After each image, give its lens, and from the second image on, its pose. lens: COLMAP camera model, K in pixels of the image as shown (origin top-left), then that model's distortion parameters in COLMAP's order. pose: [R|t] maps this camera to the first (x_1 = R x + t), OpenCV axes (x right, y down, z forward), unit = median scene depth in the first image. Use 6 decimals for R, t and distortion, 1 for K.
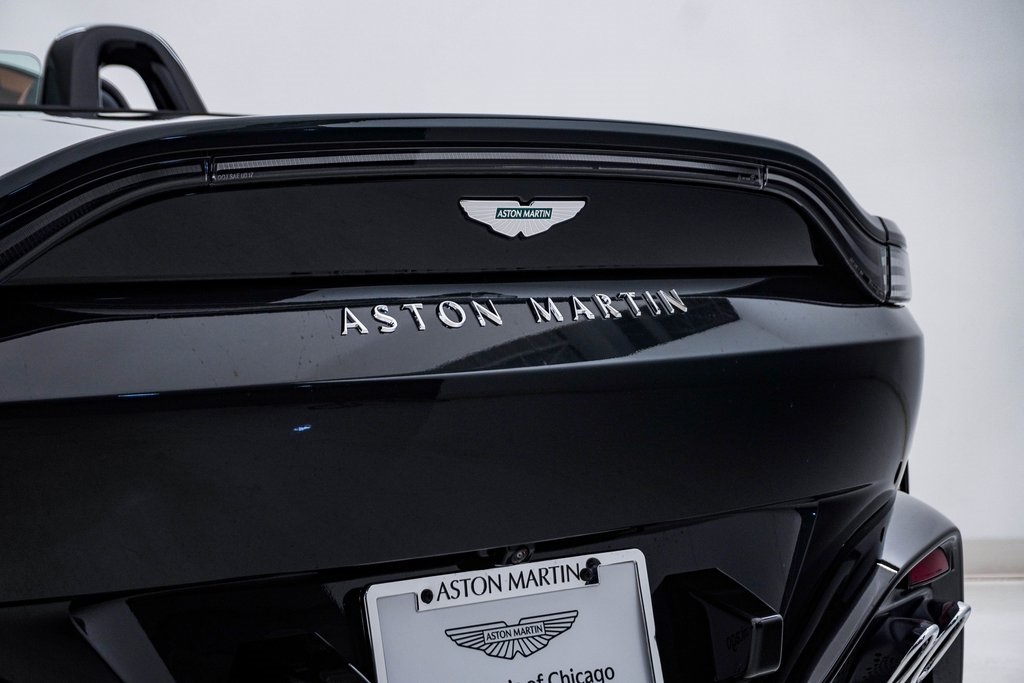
lens RADIAL K [[2185.1, 0, 509.7], [0, 2185.1, 341.6], [0, 0, 1]] dist [-0.008032, 0.000000]
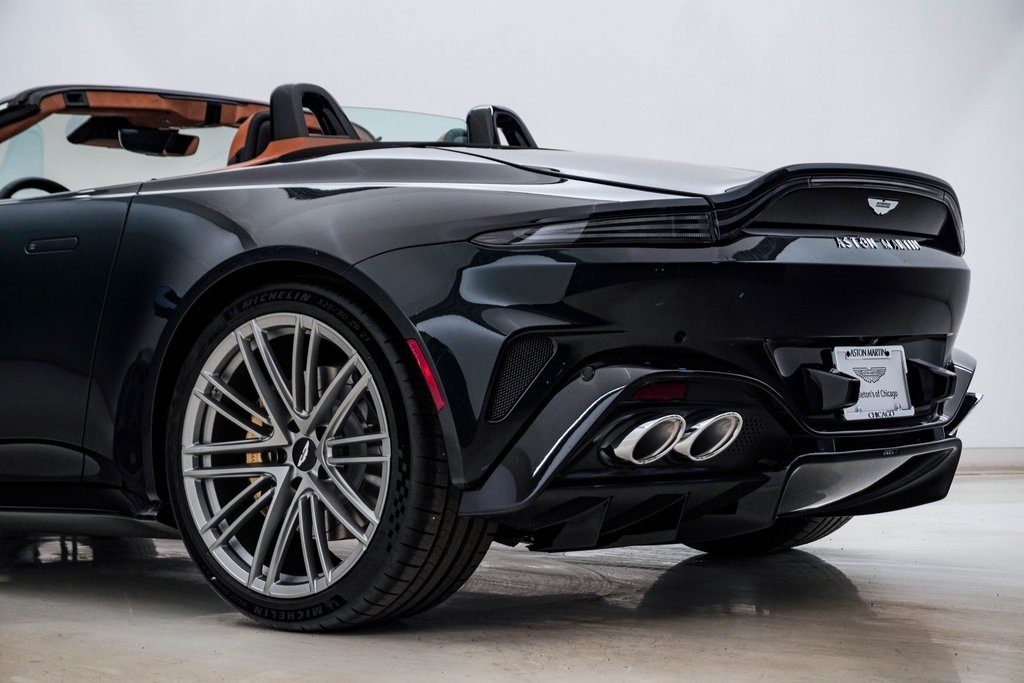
lens RADIAL K [[2185.1, 0, 511.4], [0, 2185.1, 334.7], [0, 0, 1]] dist [-0.008032, 0.000000]
pose [[0.973029, 0.029016, 0.228852, -0.963935], [-0.022915, 0.999309, -0.029272, 0.171309], [-0.229543, 0.023239, 0.973021, -1.327862]]
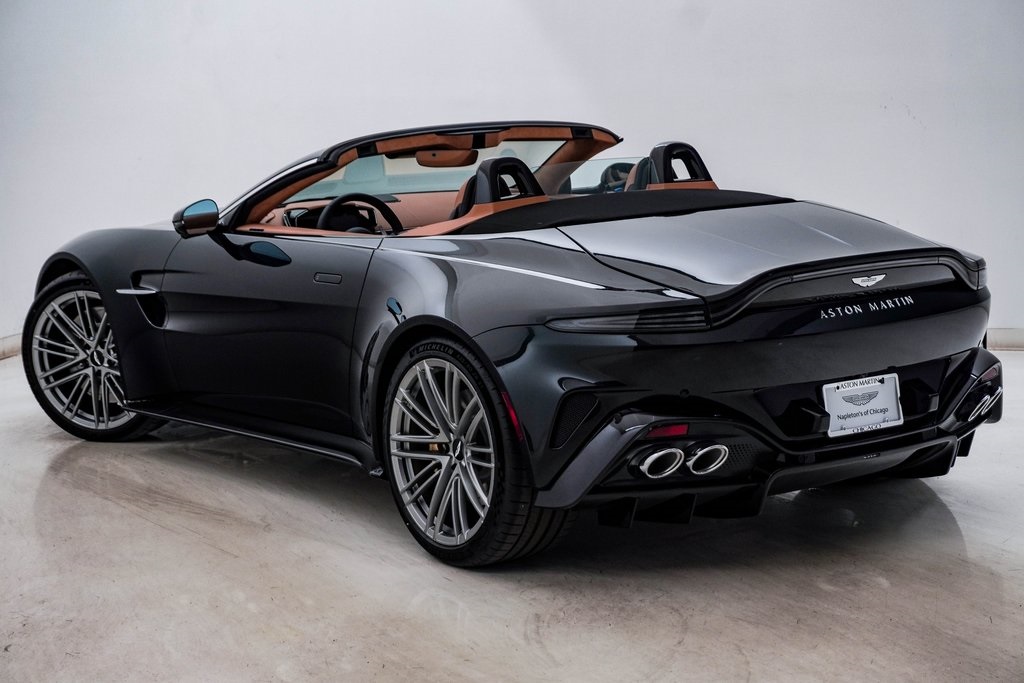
lens RADIAL K [[2185.1, 0, 508.4], [0, 2185.1, 344.2], [0, 0, 1]] dist [-0.008032, 0.000000]
pose [[0.997485, 0.022192, -0.067321, -0.323463], [-0.012714, 0.990340, 0.138076, -0.422638], [0.069735, -0.136873, 0.988131, -2.452453]]
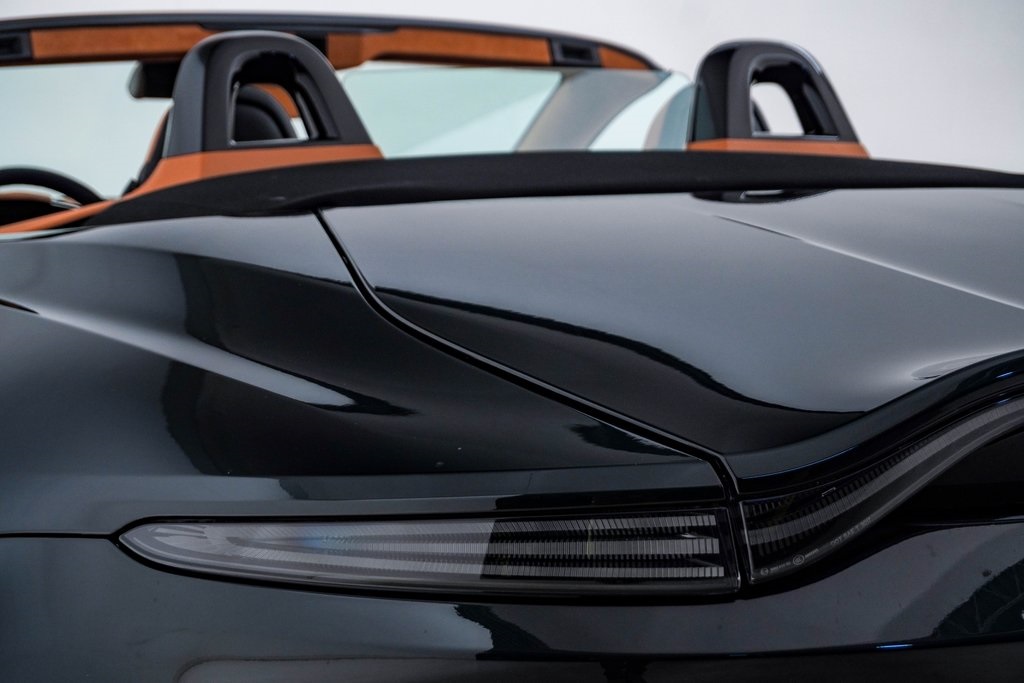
lens RADIAL K [[2185.1, 0, 515.9], [0, 2185.1, 343.7], [0, 0, 1]] dist [-0.008032, 0.000000]
pose [[0.984075, 0.054968, -0.169039, -0.194743], [-0.040798, 0.995443, 0.086188, -0.148507], [0.173006, -0.077919, 0.981834, 0.041821]]
